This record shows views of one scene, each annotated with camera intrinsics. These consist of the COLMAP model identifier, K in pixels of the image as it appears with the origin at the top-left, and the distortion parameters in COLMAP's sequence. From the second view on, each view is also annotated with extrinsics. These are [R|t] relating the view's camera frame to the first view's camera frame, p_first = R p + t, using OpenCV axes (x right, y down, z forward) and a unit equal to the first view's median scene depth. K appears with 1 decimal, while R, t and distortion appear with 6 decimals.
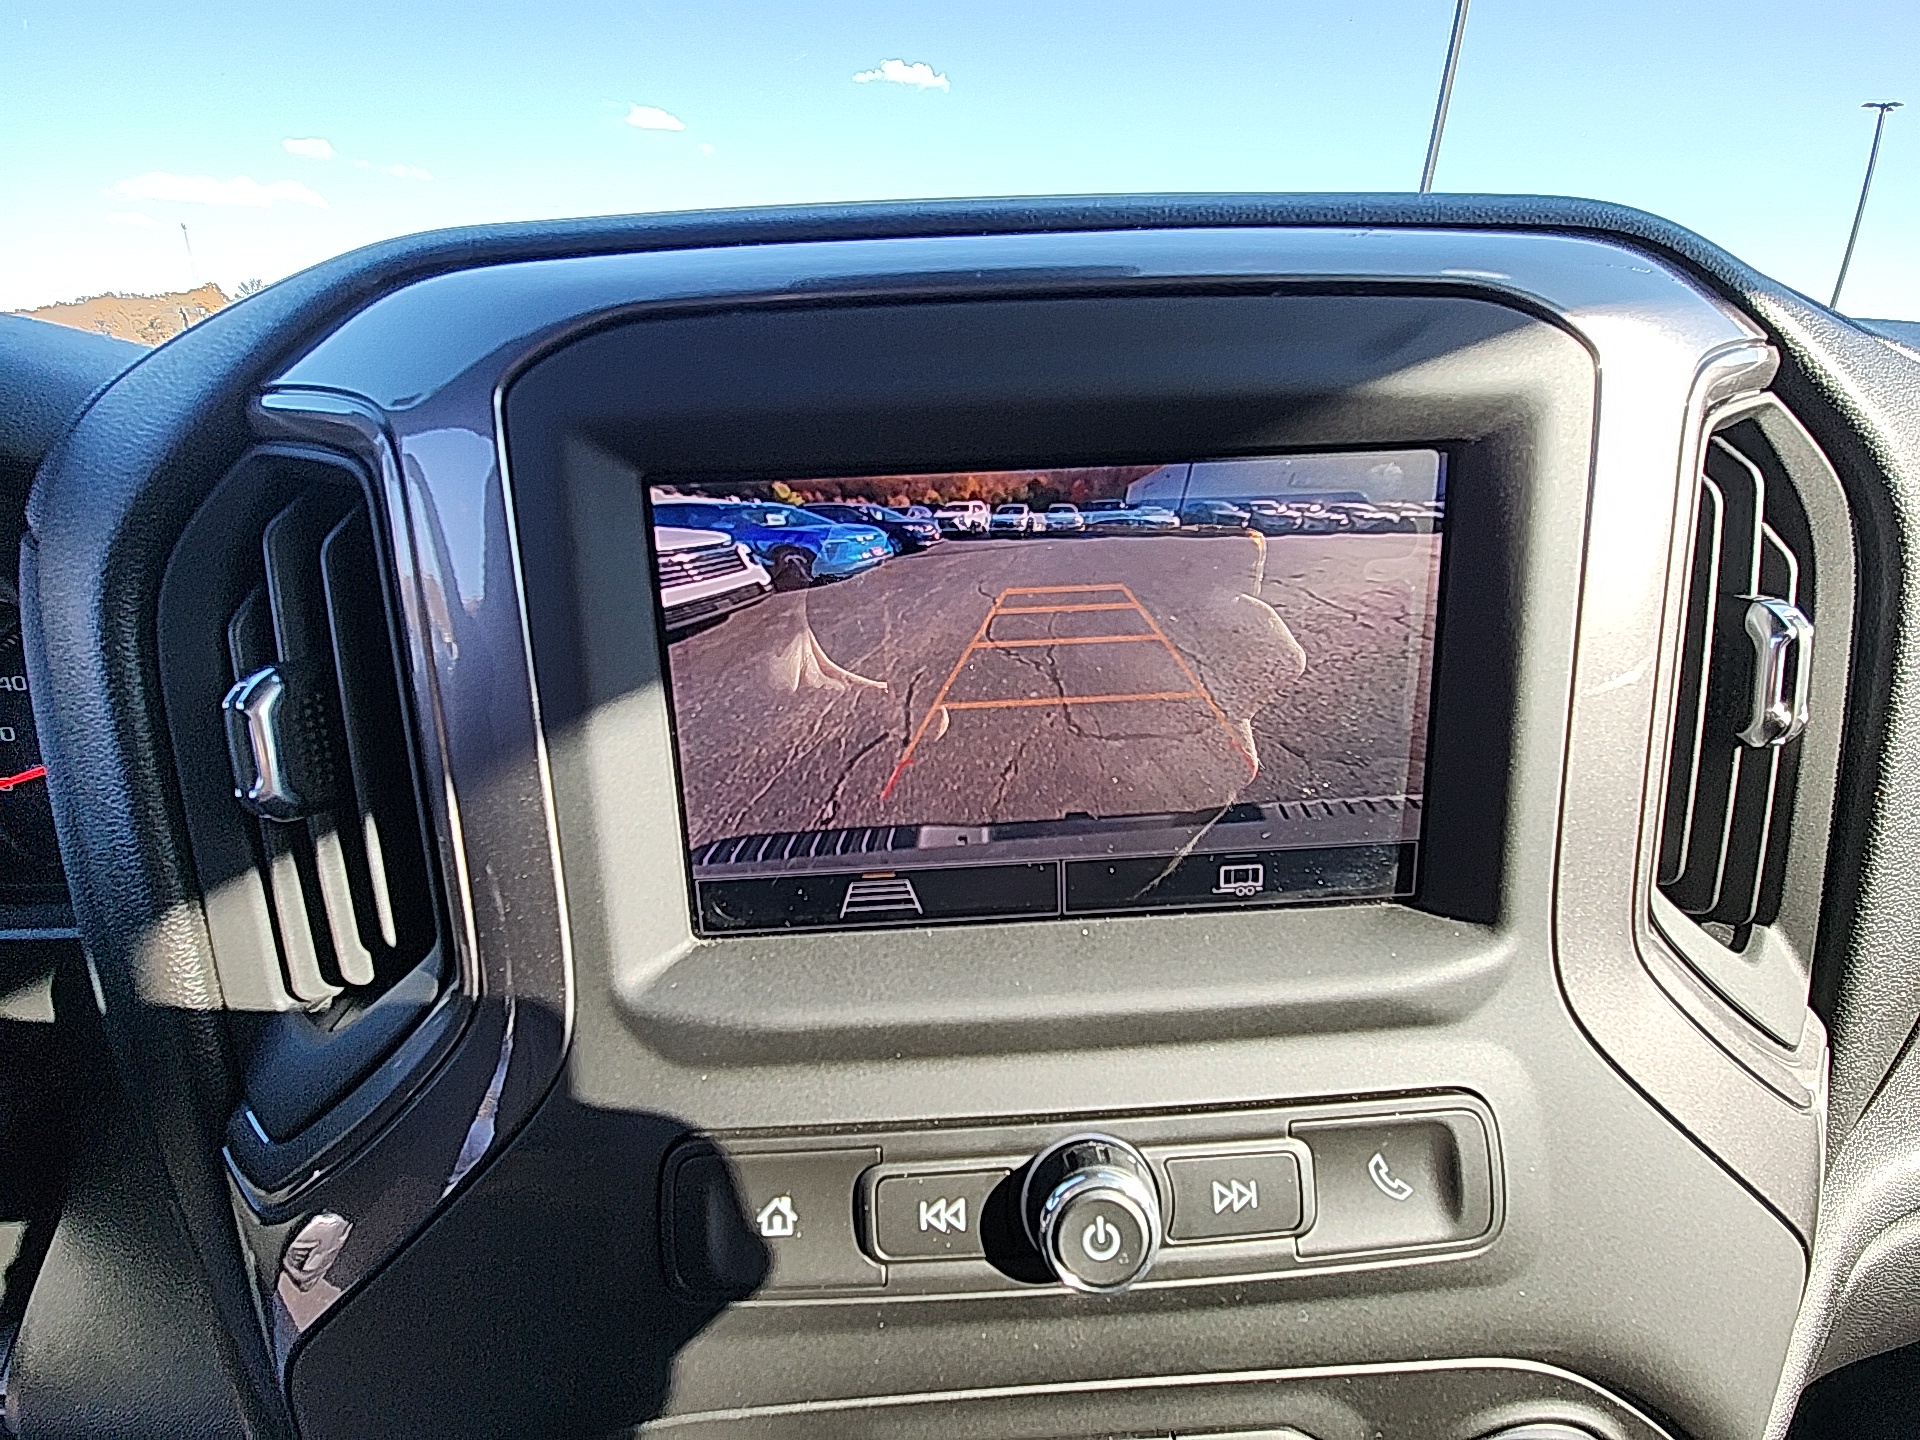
lens RADIAL K [[775.4, 0, 953.5], [0, 775.4, 699.6], [0, 0, 1]] dist [0.008209, -0.002827]
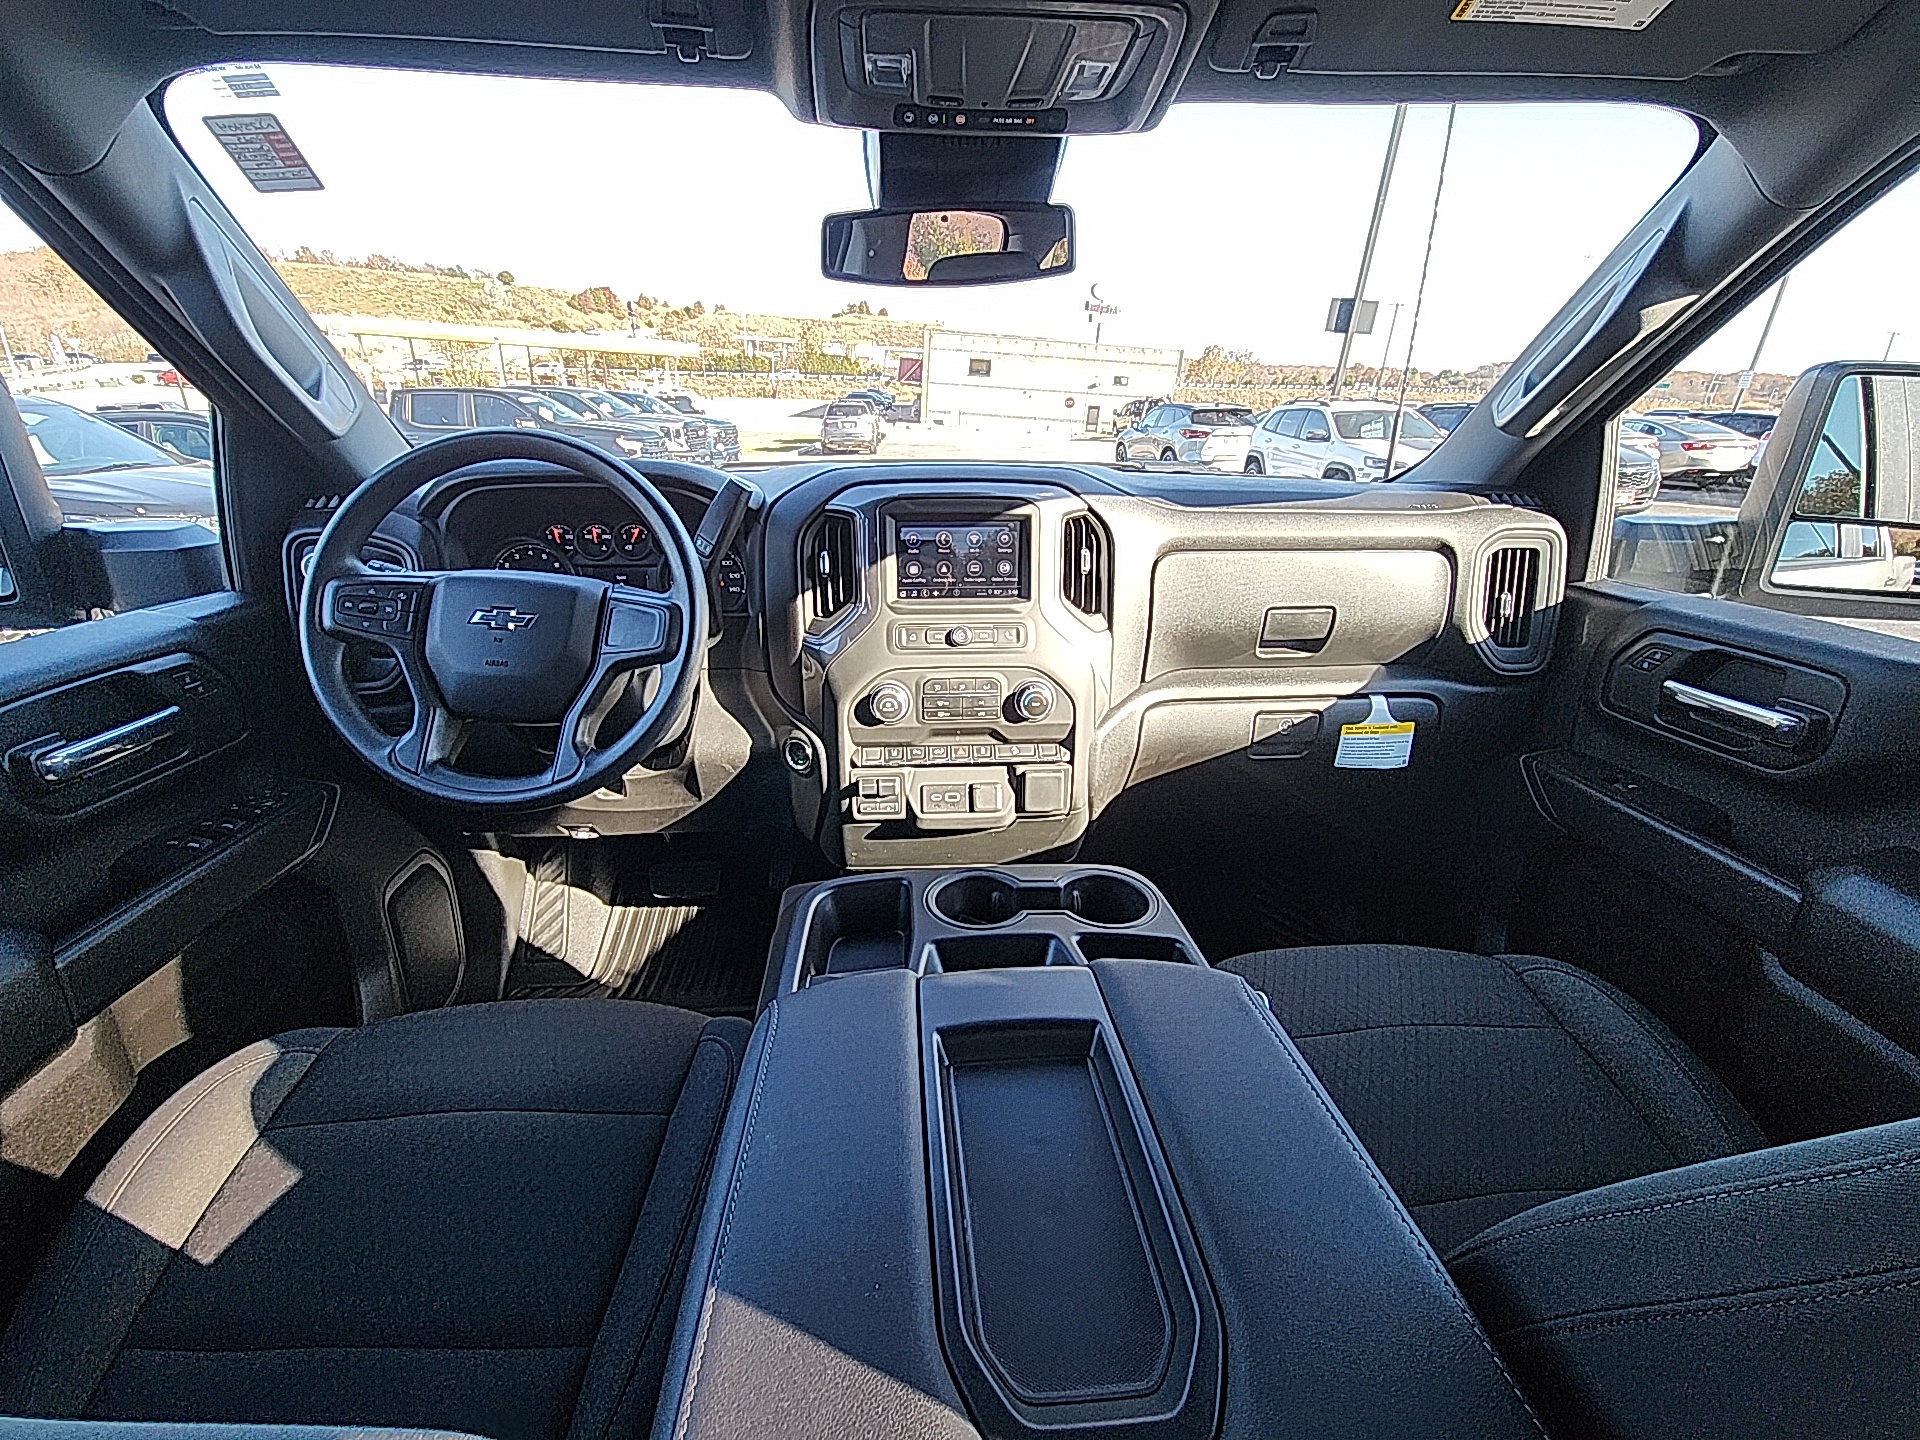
lens RADIAL K [[775.4, 0, 953.5], [0, 775.4, 699.6], [0, 0, 1]] dist [0.008209, -0.002827]
pose [[0.998797, 0.023644, 0.042968, -0.140828], [-0.024519, 0.999500, 0.019948, 0.952749], [-0.042475, -0.020978, 0.998877, -4.976793]]
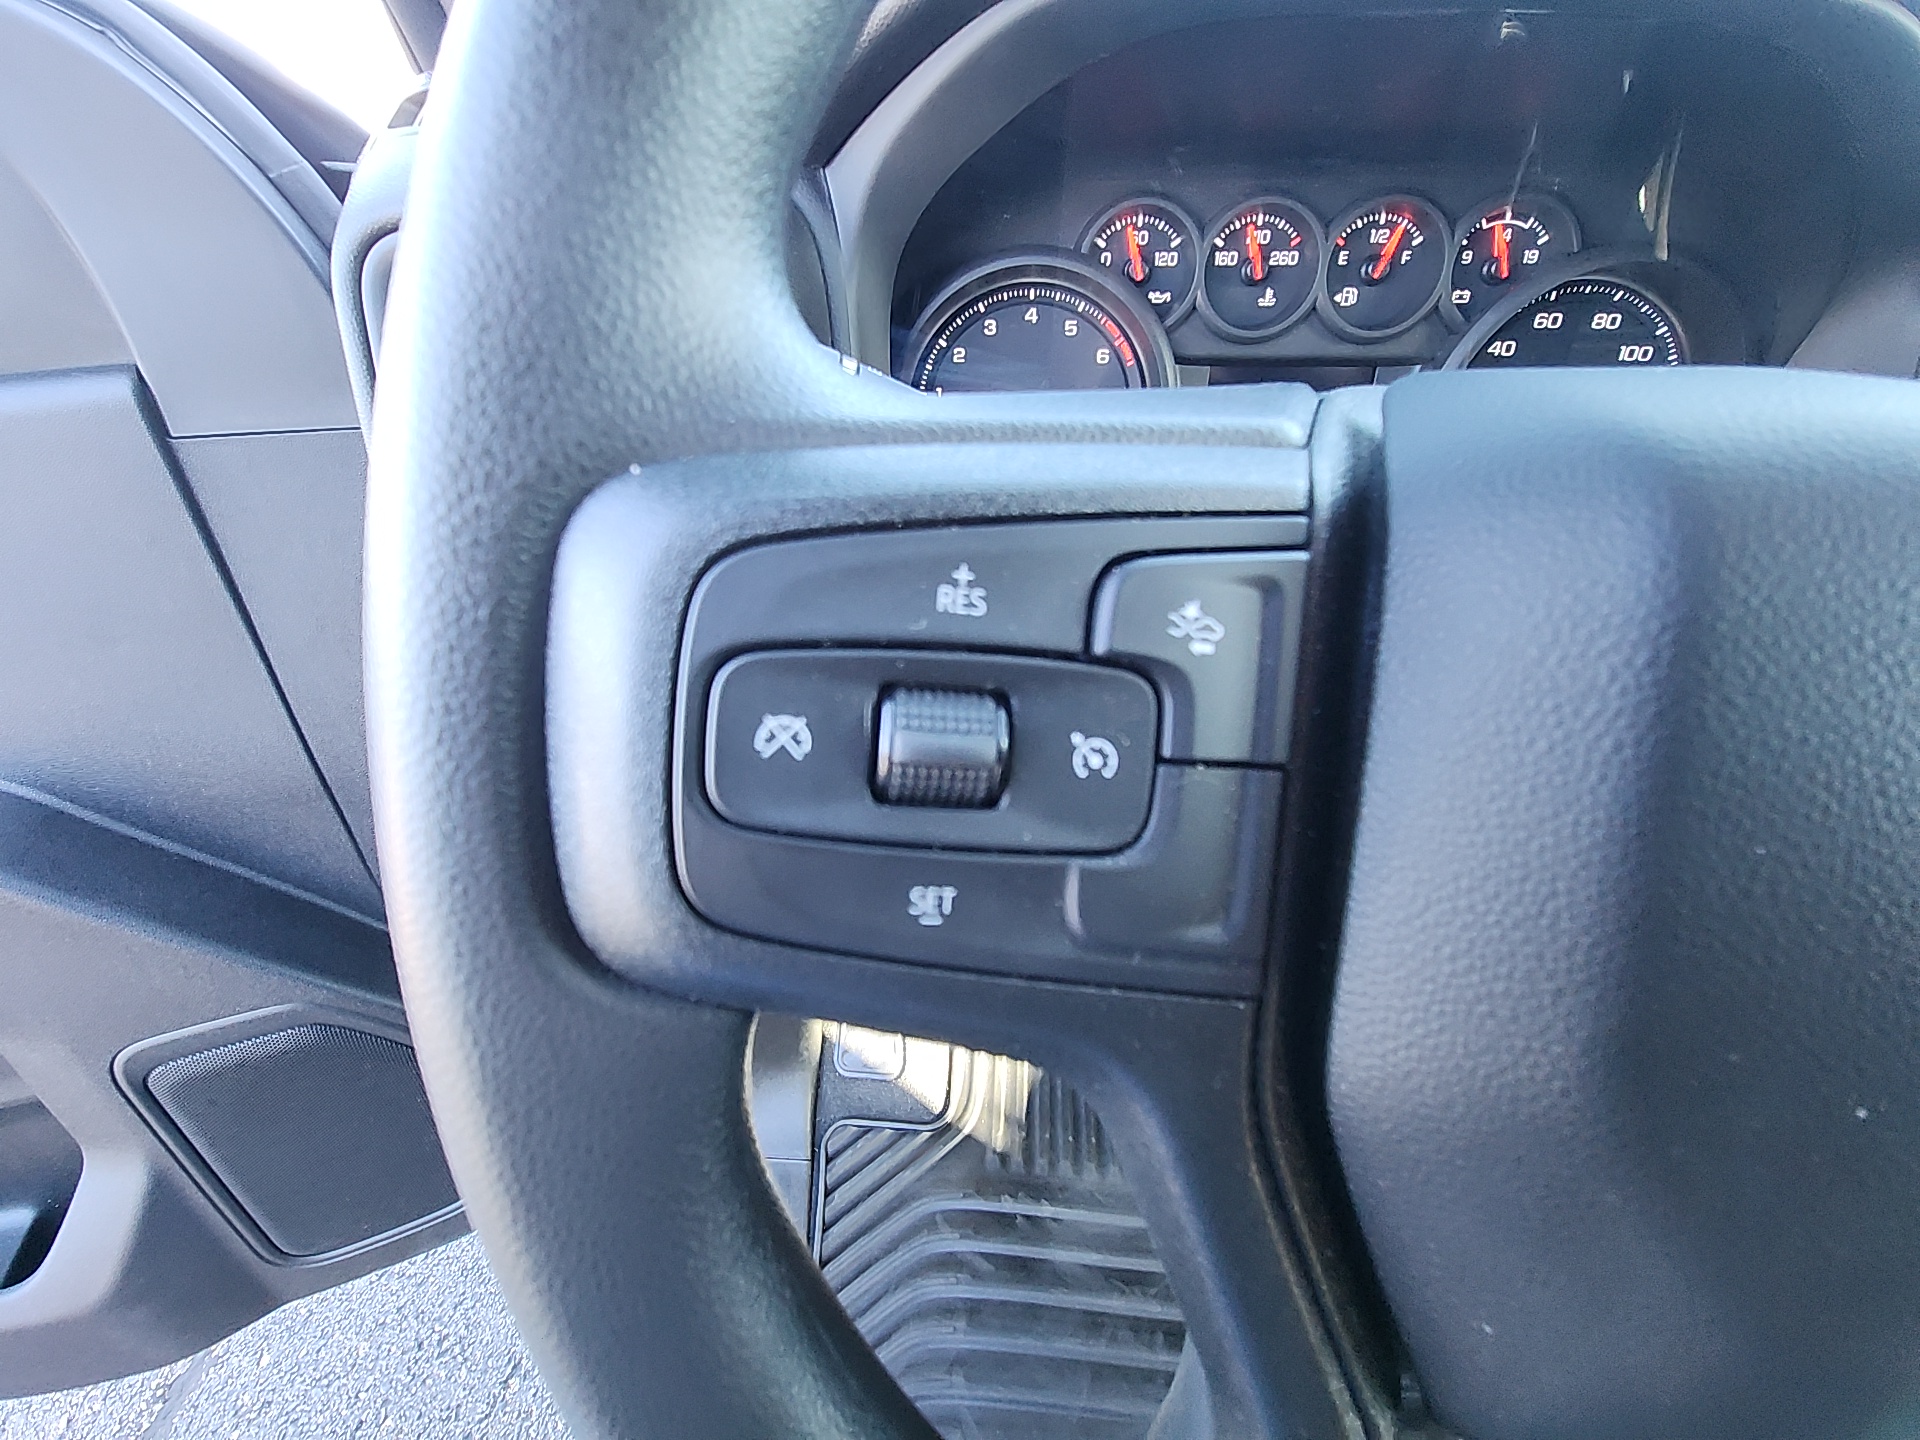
lens RADIAL K [[775.4, 0, 953.5], [0, 775.4, 699.6], [0, 0, 1]] dist [0.008209, -0.002827]
pose [[0.993799, 0.078424, -0.078829, -3.429493], [-0.056252, 0.966098, 0.251973, 0.434459], [0.095917, -0.245976, 0.964518, -0.604621]]
